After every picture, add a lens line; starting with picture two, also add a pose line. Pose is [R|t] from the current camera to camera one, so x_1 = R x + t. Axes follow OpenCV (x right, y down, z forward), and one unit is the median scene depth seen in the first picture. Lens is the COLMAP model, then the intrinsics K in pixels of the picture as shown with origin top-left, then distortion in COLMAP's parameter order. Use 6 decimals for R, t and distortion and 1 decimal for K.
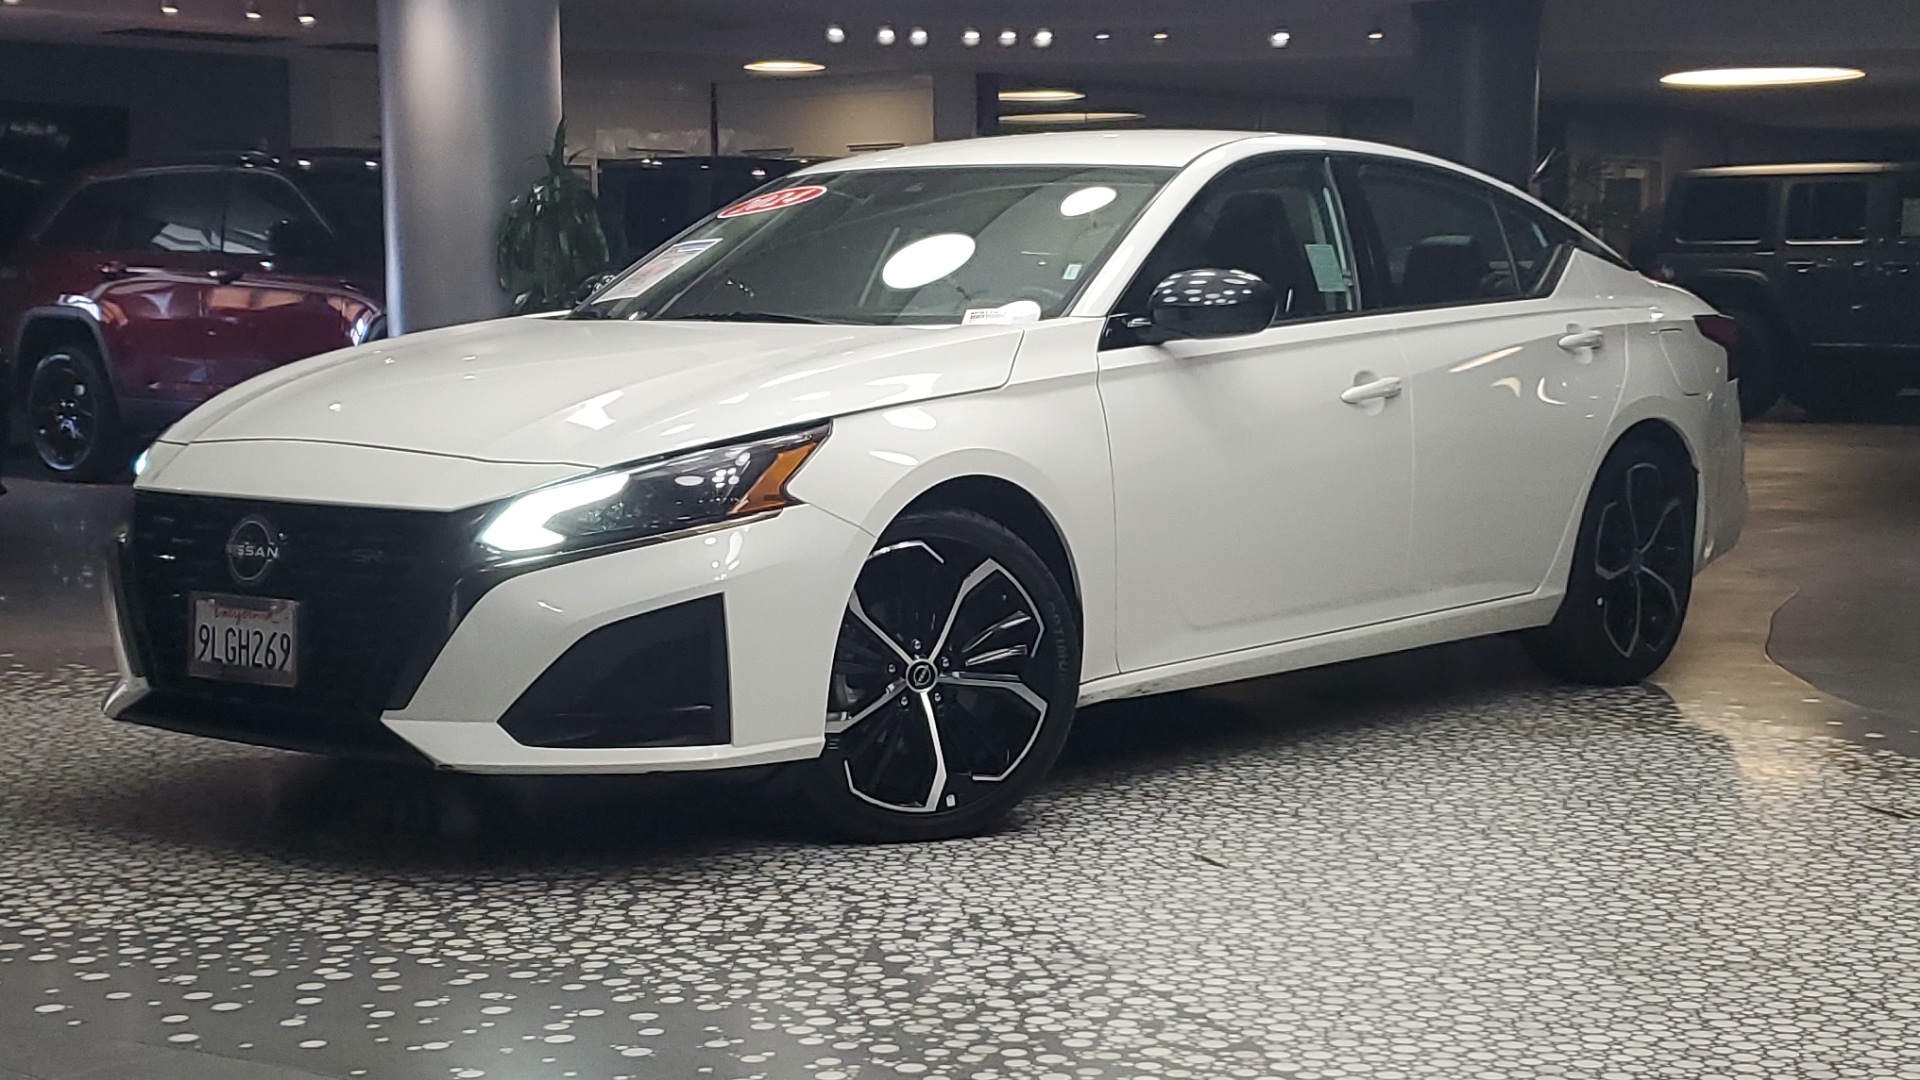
lens RADIAL K [[1560.2, 0, 962.9], [0, 1560.2, 524.3], [0, 0, 1]] dist [0.068429, -0.084724]
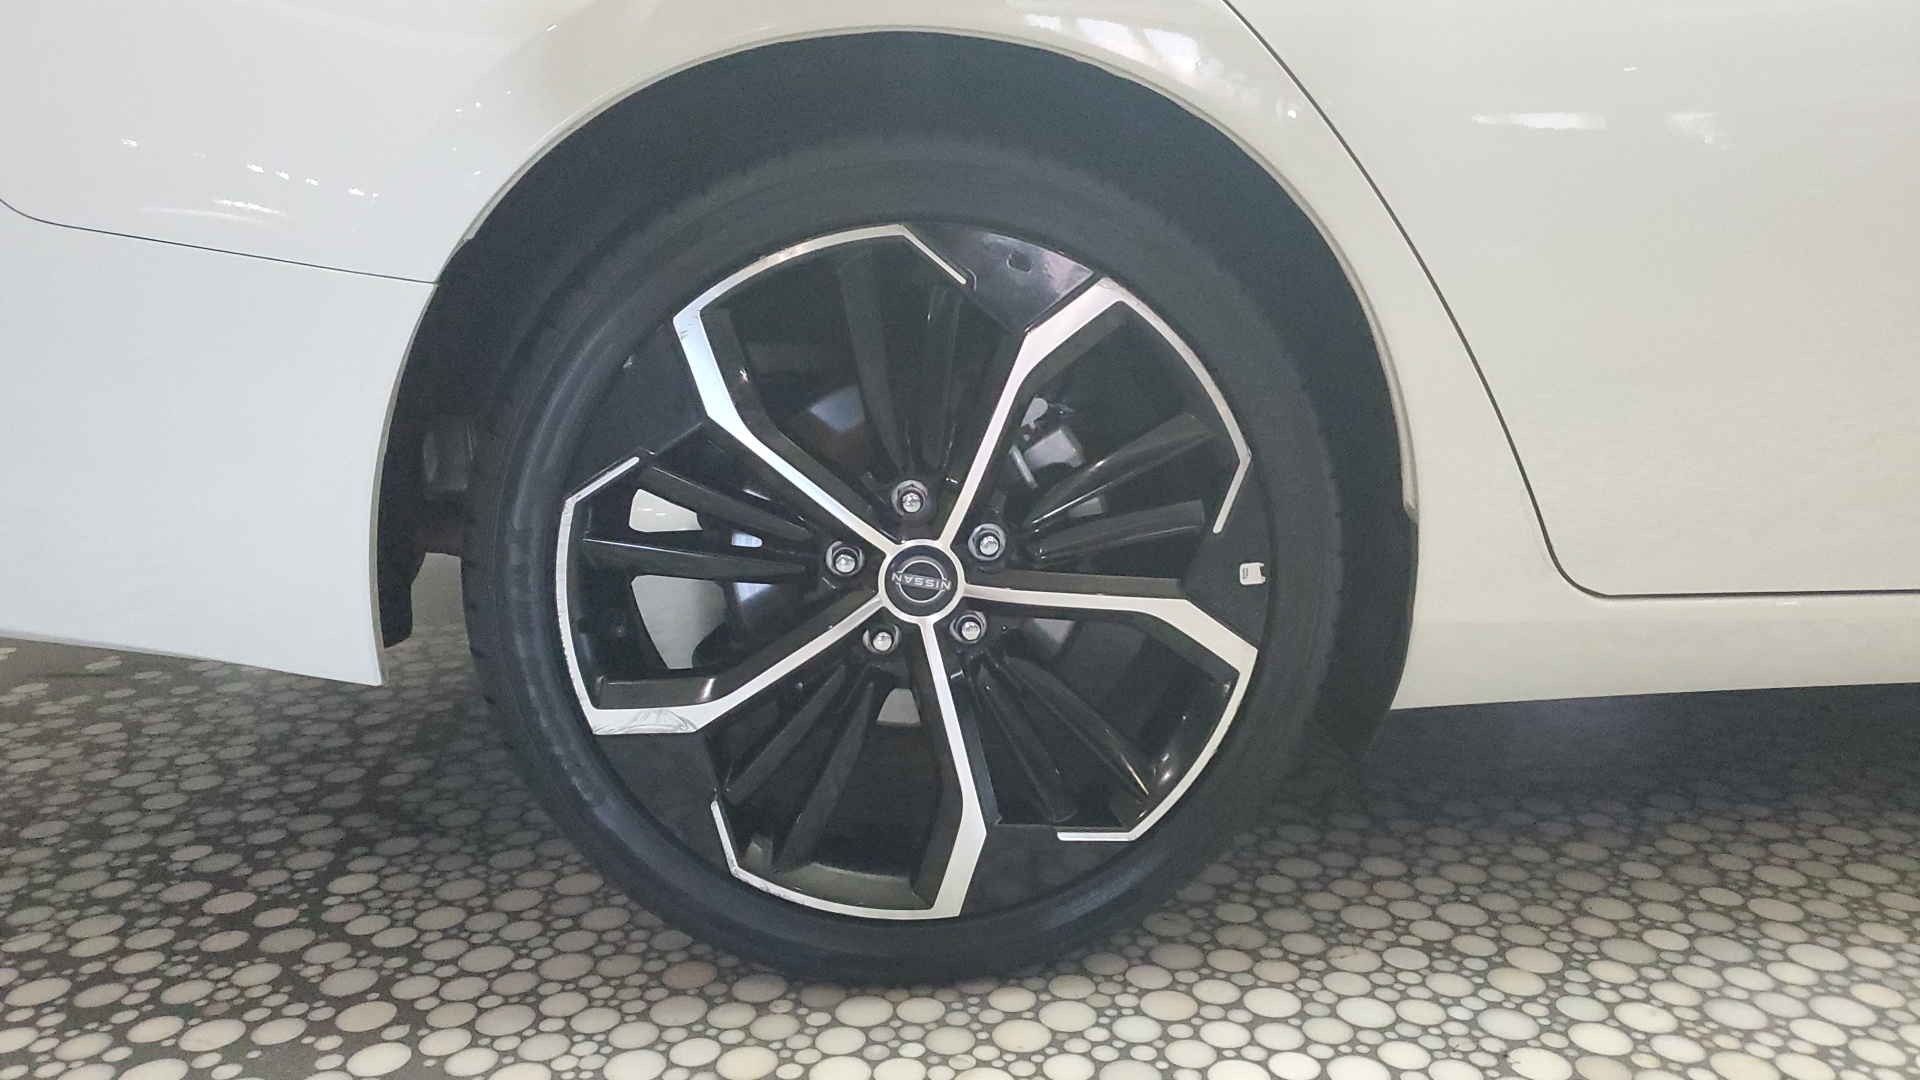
lens RADIAL K [[1560.2, 0, 958.7], [0, 1560.2, 550.7], [0, 0, 1]] dist [0.068429, -0.084724]
pose [[0.981427, 0.014112, -0.191318, 0.062719], [0.014508, 0.988975, 0.147372, 0.035281], [0.191289, -0.147410, 0.970401, 0.686497]]
